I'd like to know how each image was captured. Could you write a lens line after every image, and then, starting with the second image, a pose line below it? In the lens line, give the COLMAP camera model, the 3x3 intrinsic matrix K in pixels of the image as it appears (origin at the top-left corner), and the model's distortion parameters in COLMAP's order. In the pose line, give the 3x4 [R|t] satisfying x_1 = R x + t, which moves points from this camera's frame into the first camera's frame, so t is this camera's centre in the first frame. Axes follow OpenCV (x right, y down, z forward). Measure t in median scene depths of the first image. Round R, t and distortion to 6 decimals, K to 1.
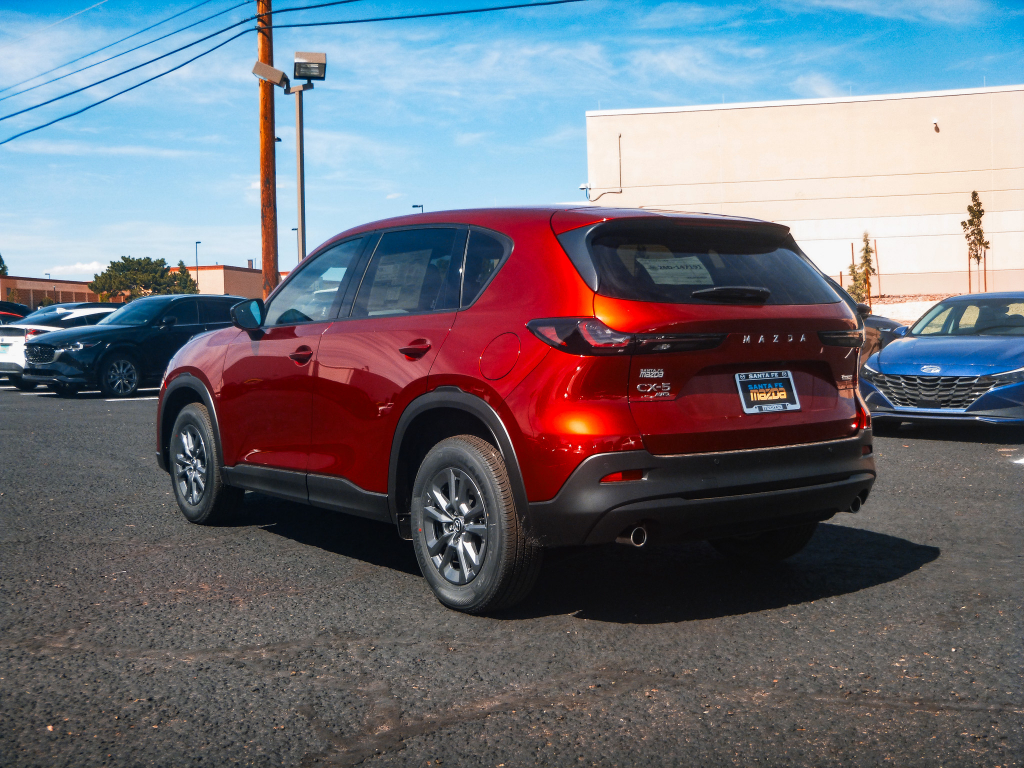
lens RADIAL K [[1290.4, 0, 512.0], [0, 1290.4, 384.0], [0, 0, 1]] dist [-0.154135, 0.703594]
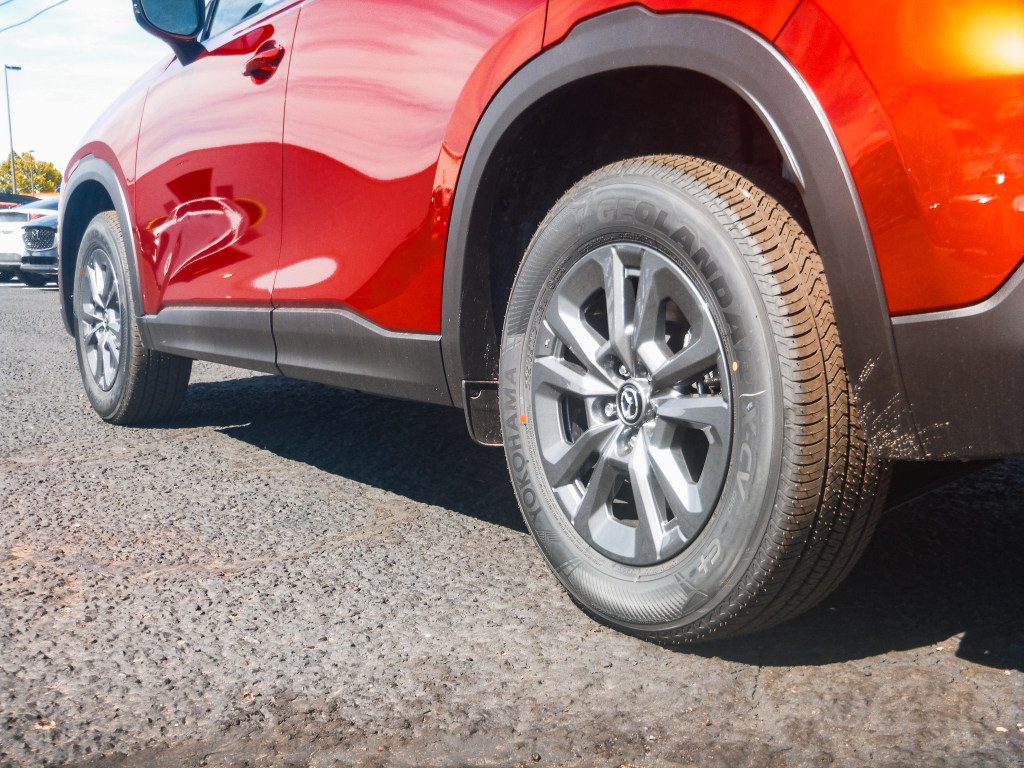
lens RADIAL K [[1290.4, 0, 512.0], [0, 1290.4, 384.0], [0, 0, 1]] dist [-0.154135, 0.703594]
pose [[0.998805, 0.003782, -0.048729, -0.055589], [-0.000873, 0.998223, 0.059587, 0.079145], [0.048868, -0.059473, 0.997033, 0.607298]]
